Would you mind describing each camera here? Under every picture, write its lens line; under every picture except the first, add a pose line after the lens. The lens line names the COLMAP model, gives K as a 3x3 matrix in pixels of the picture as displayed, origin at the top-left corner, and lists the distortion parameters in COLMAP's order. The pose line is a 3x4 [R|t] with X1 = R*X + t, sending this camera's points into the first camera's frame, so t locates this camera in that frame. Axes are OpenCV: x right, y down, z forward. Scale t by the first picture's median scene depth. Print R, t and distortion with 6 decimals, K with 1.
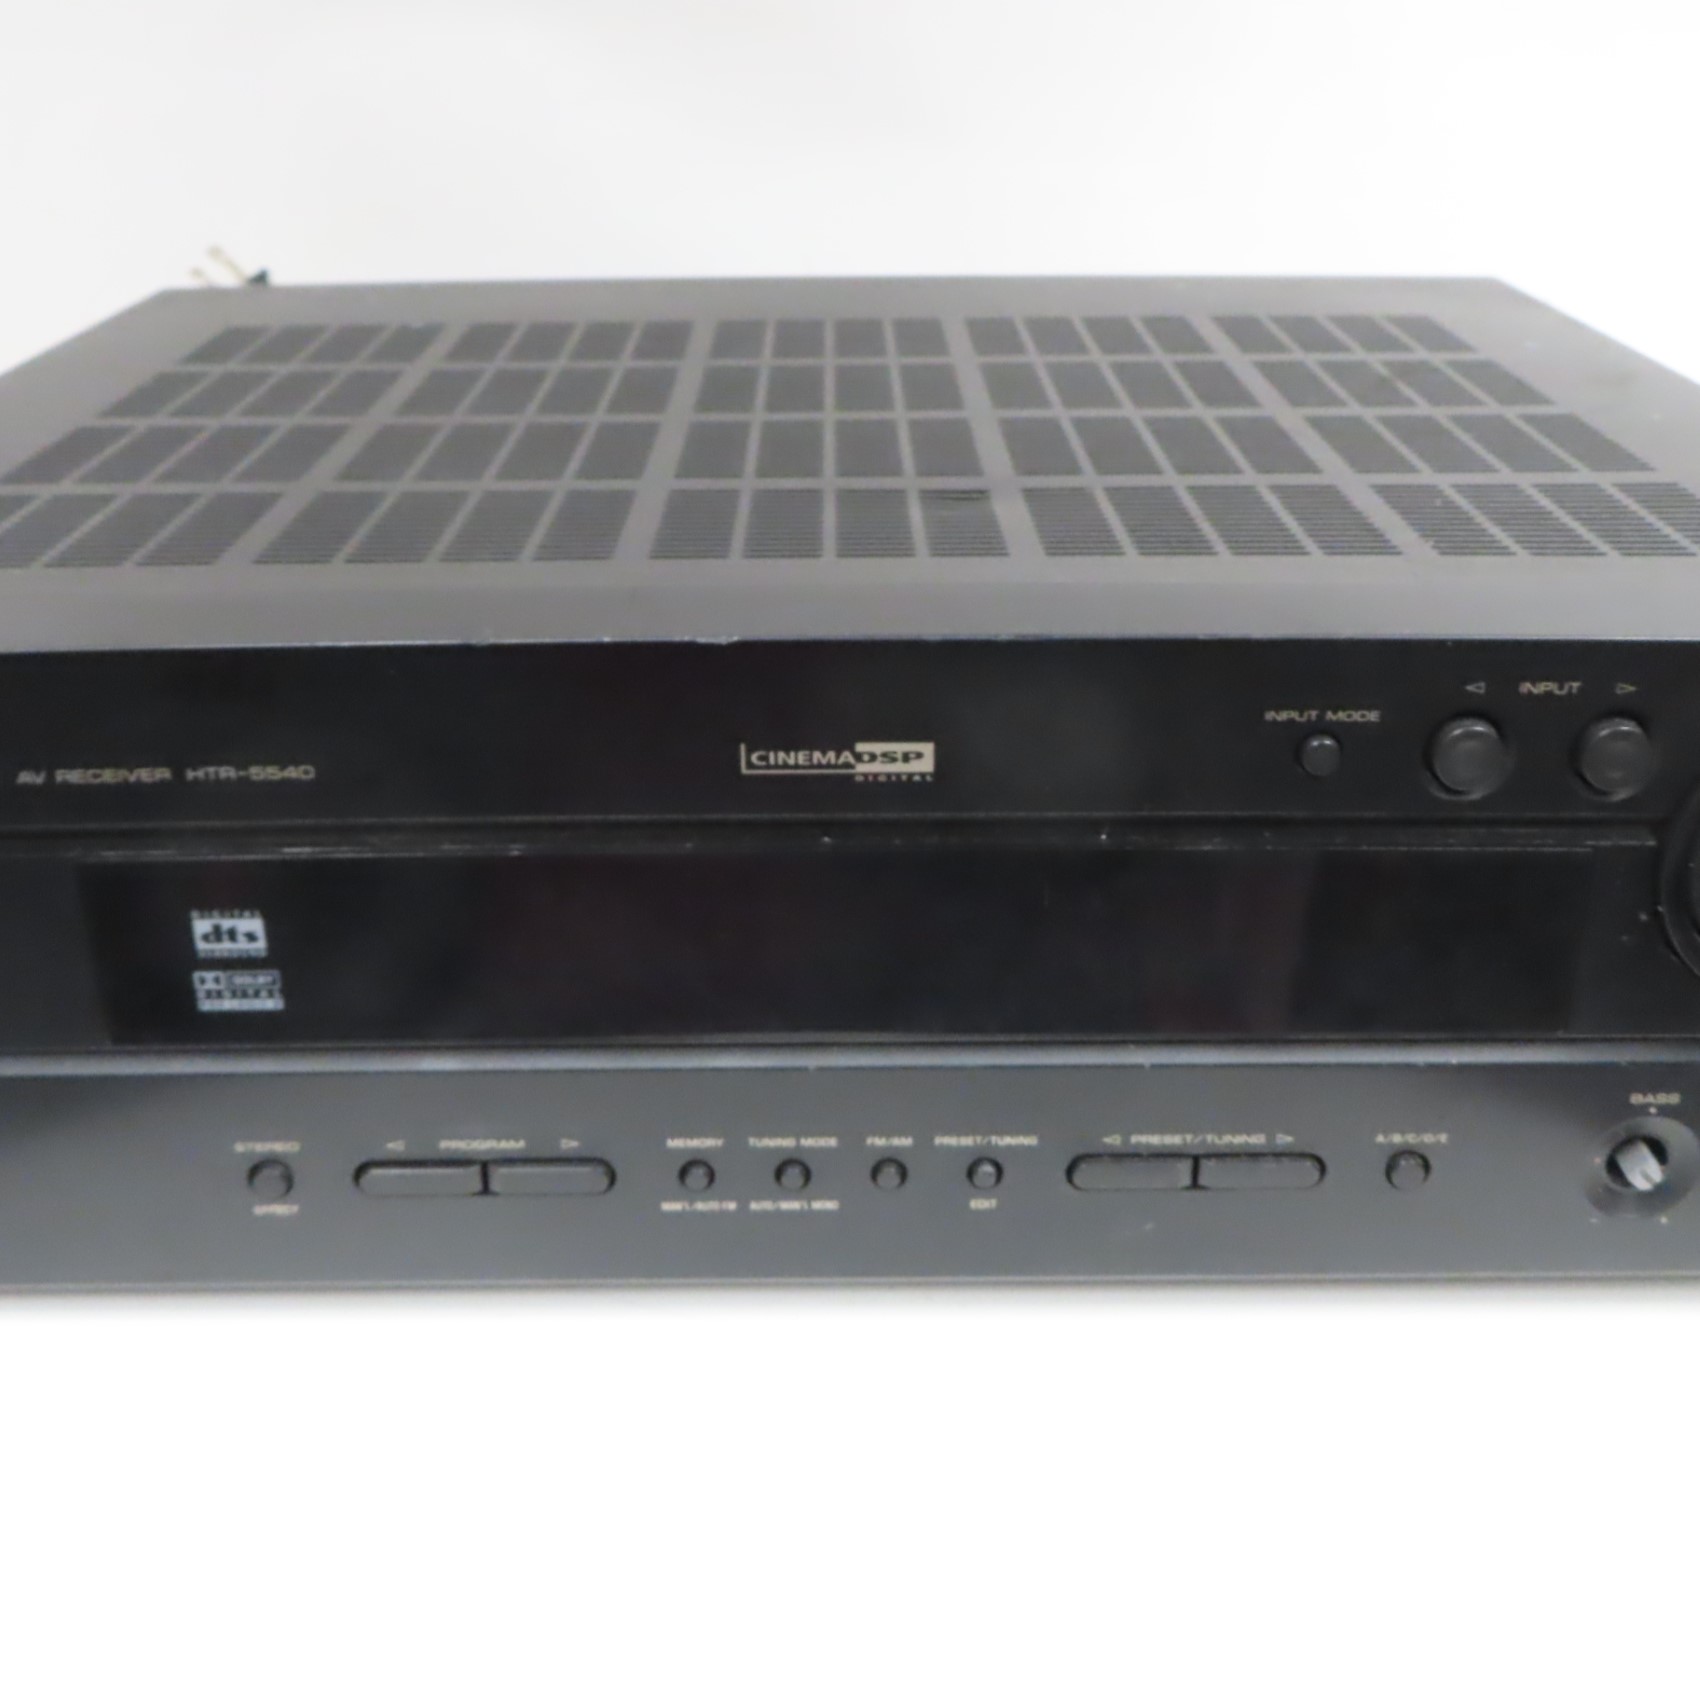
lens RADIAL K [[1985.2, 0, 828.2], [0, 1985.2, 846.7], [0, 0, 1]] dist [-0.047033, -0.018256]
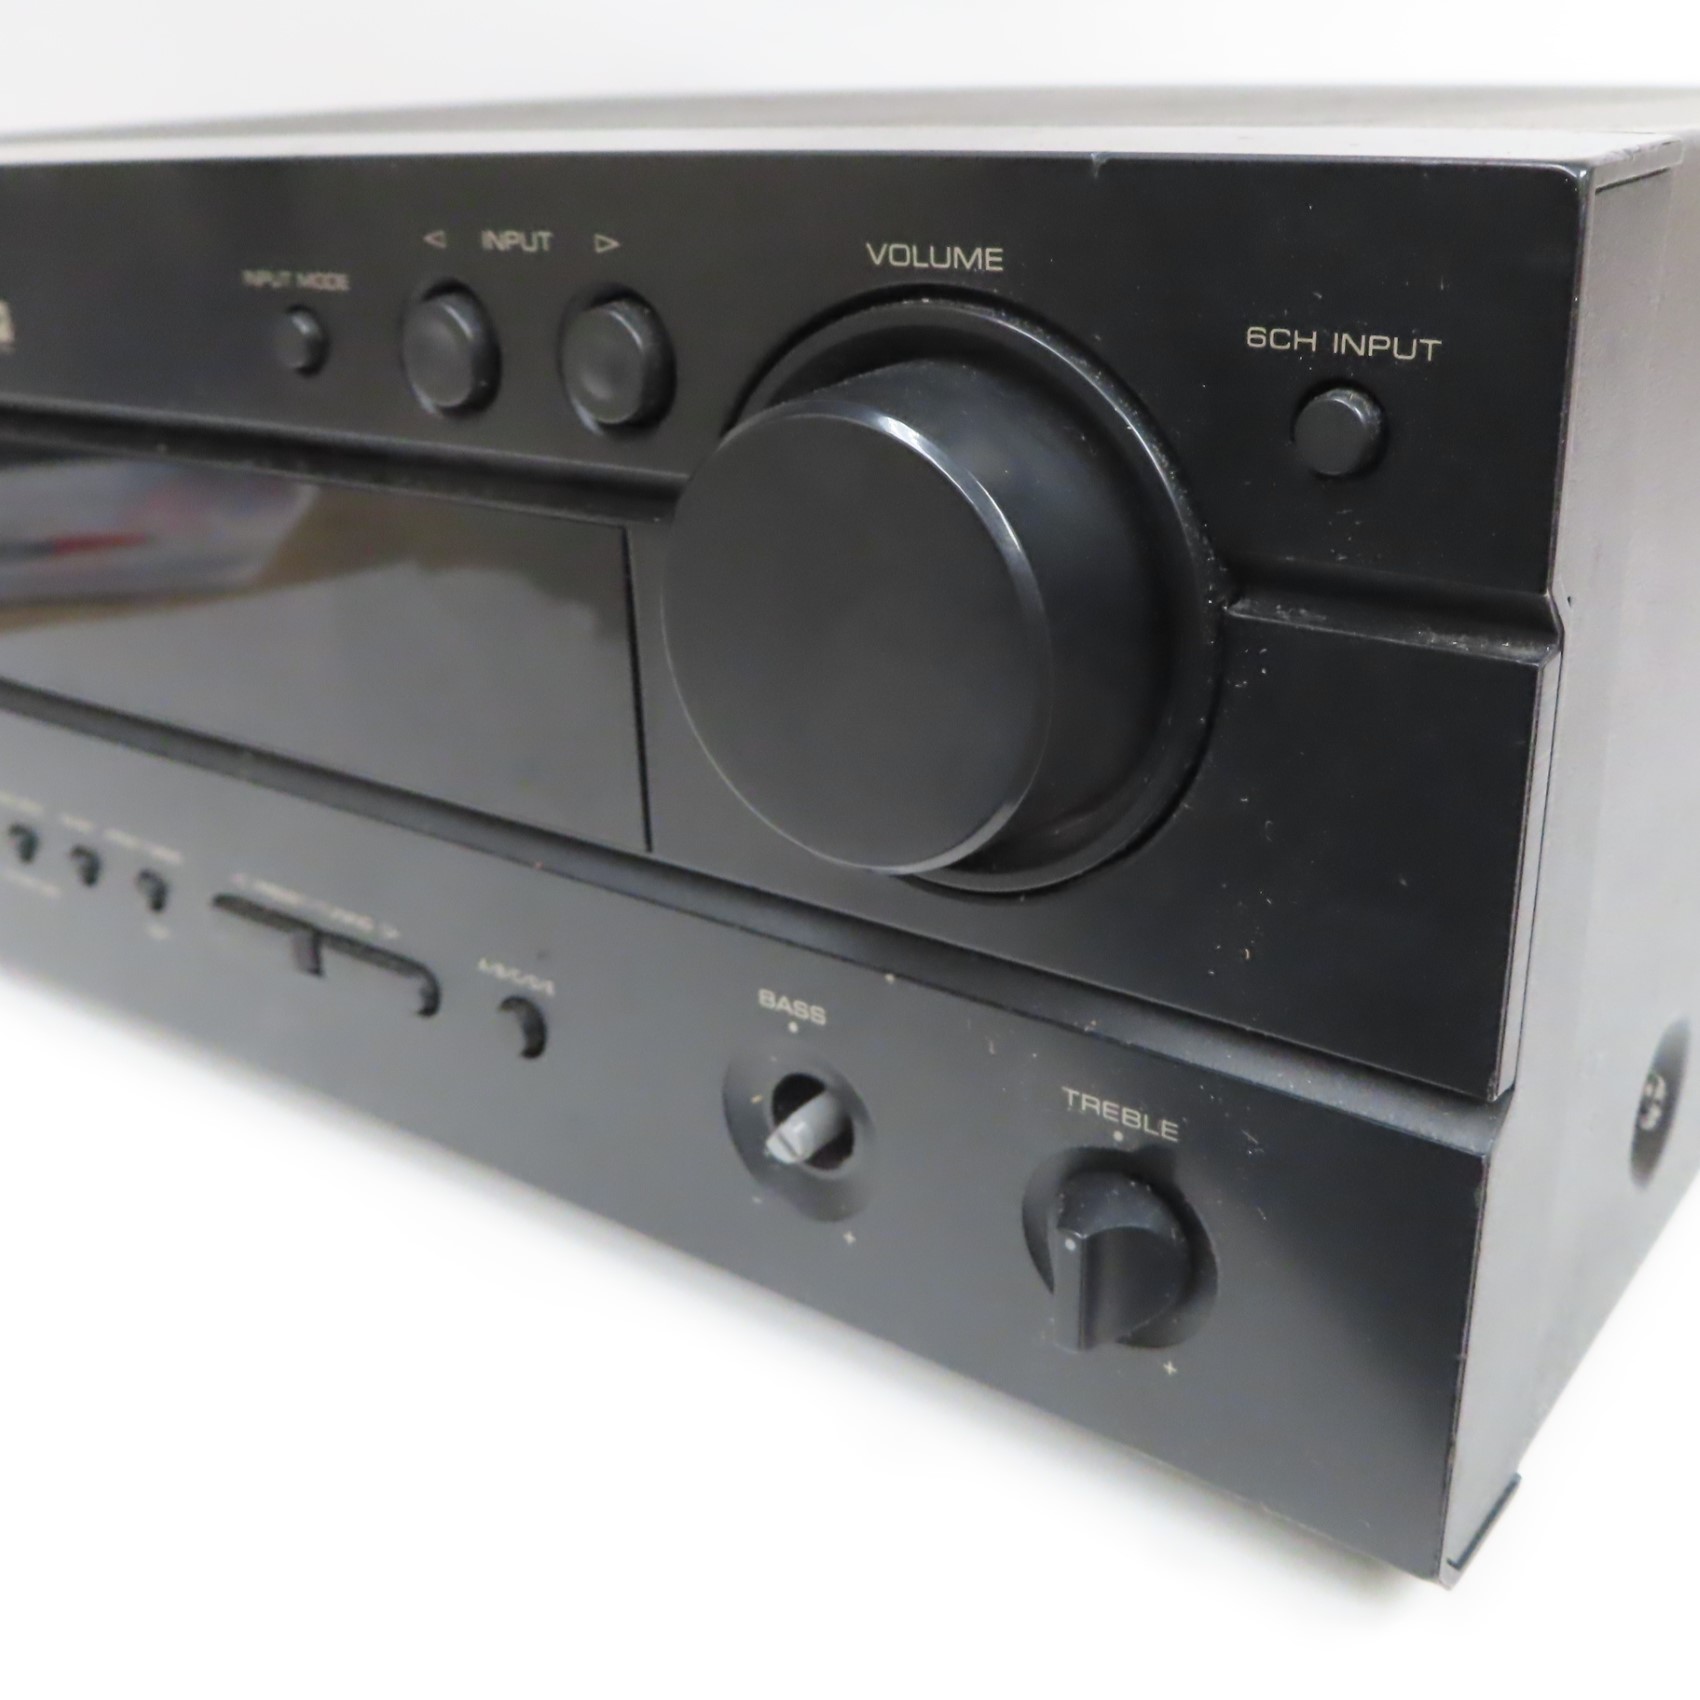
lens RADIAL K [[1985.2, 0, 828.2], [0, 1985.2, 846.7], [0, 0, 1]] dist [-0.047033, -0.018256]
pose [[0.766630, 0.191899, -0.612743, 0.833184], [-0.238399, 0.971150, 0.005873, 0.079600], [0.596192, 0.141575, 0.790261, 0.549303]]
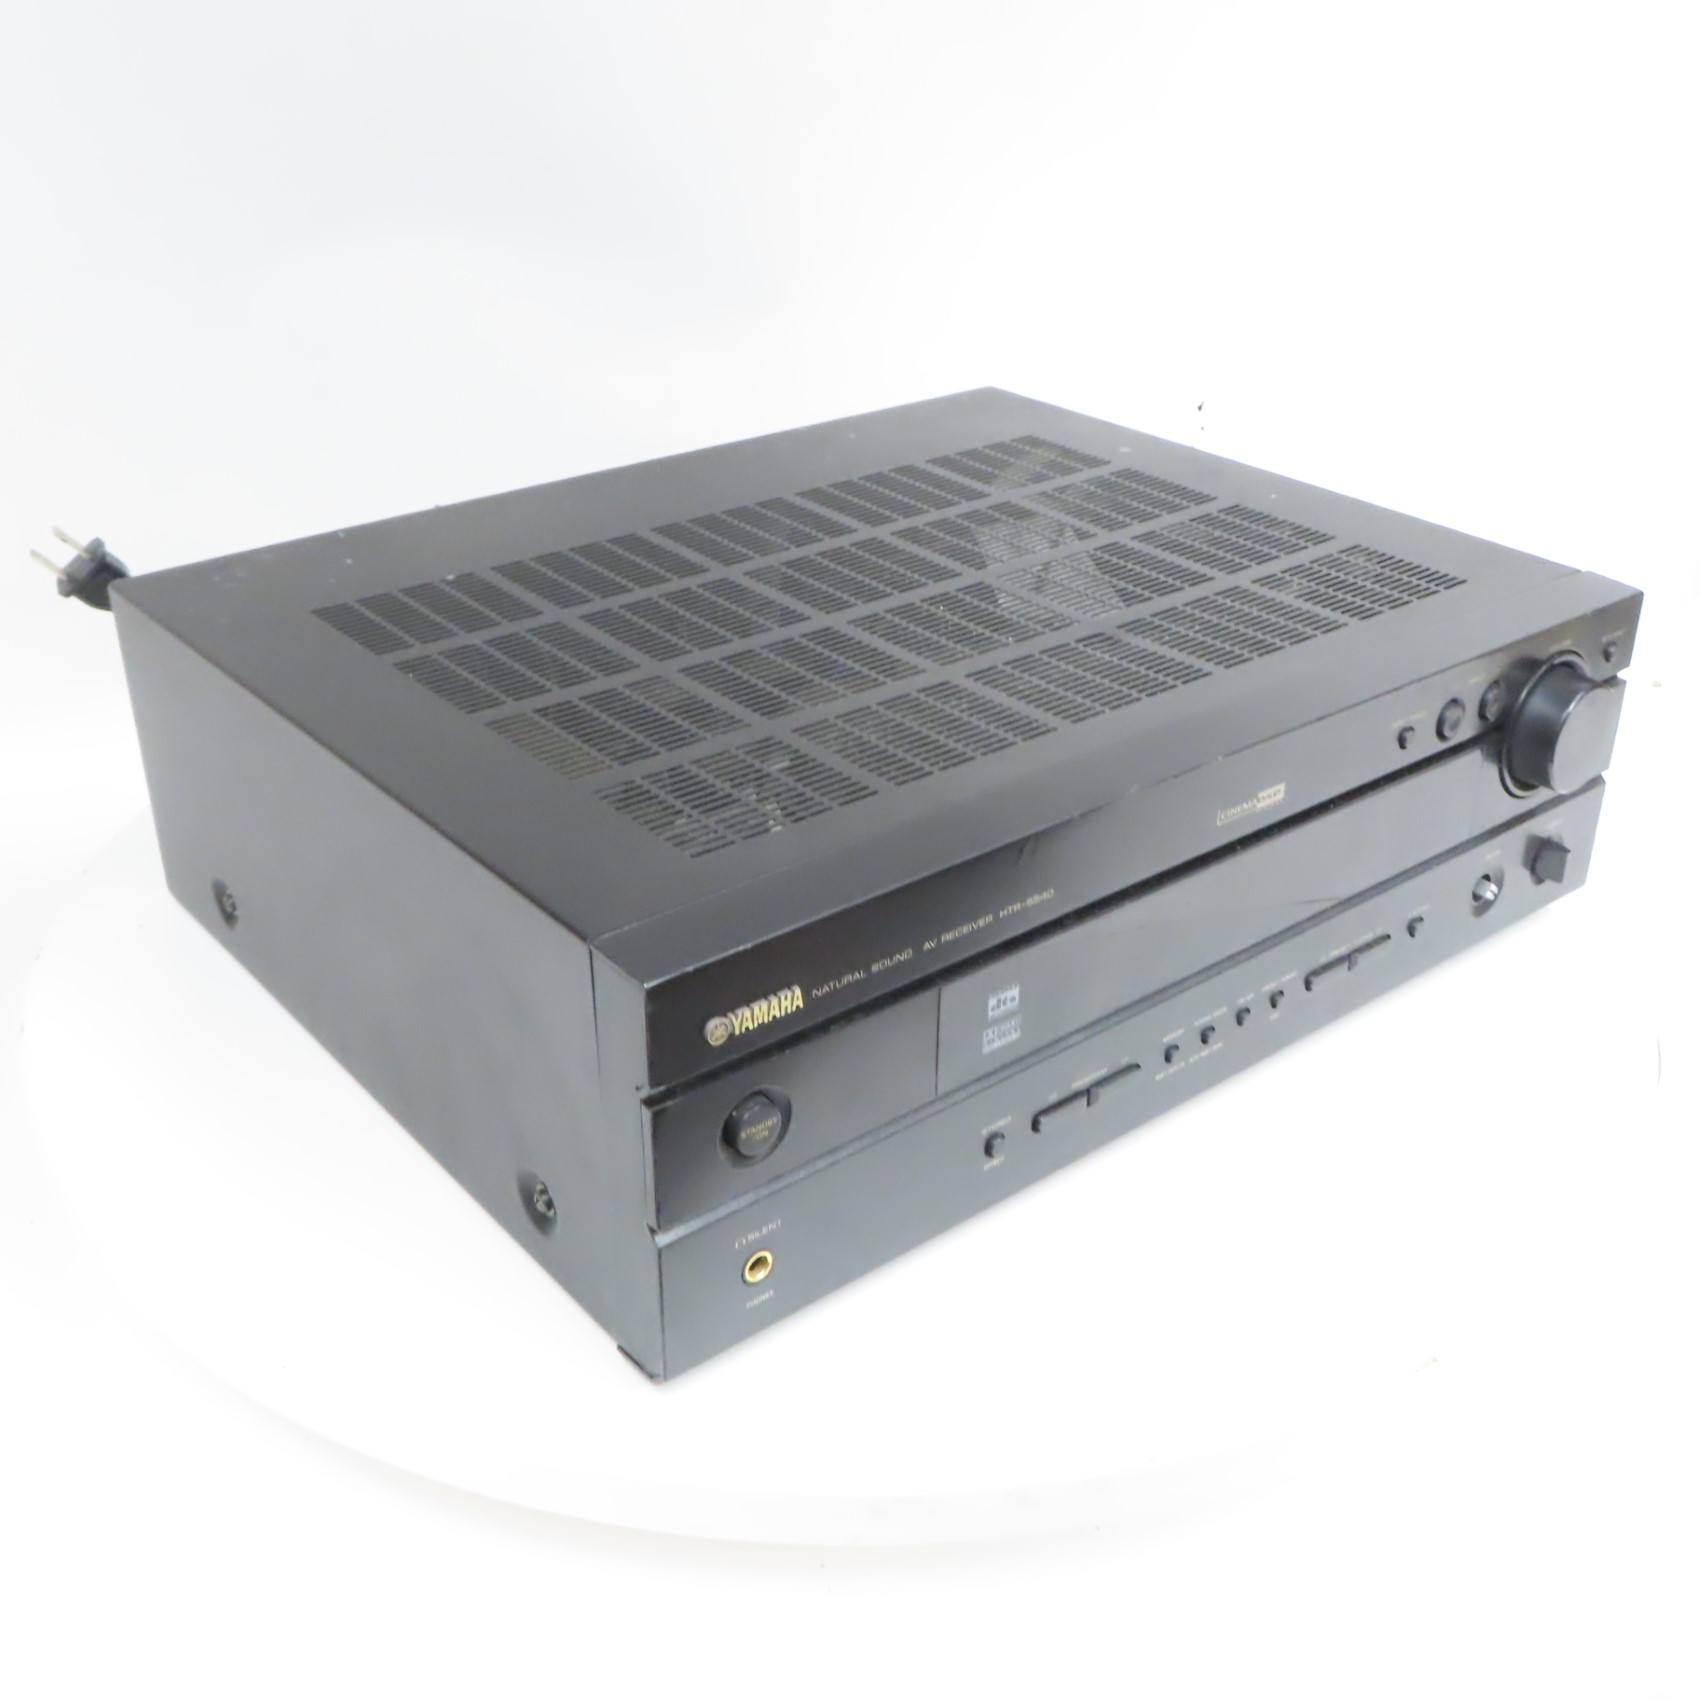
lens RADIAL K [[1985.2, 0, 828.2], [0, 1985.2, 846.7], [0, 0, 1]] dist [-0.047033, -0.018256]
pose [[0.782309, -0.272410, 0.560165, -1.307692], [0.242232, 0.961562, 0.129317, -0.330341], [-0.573860, 0.034524, 0.818225, -0.283871]]
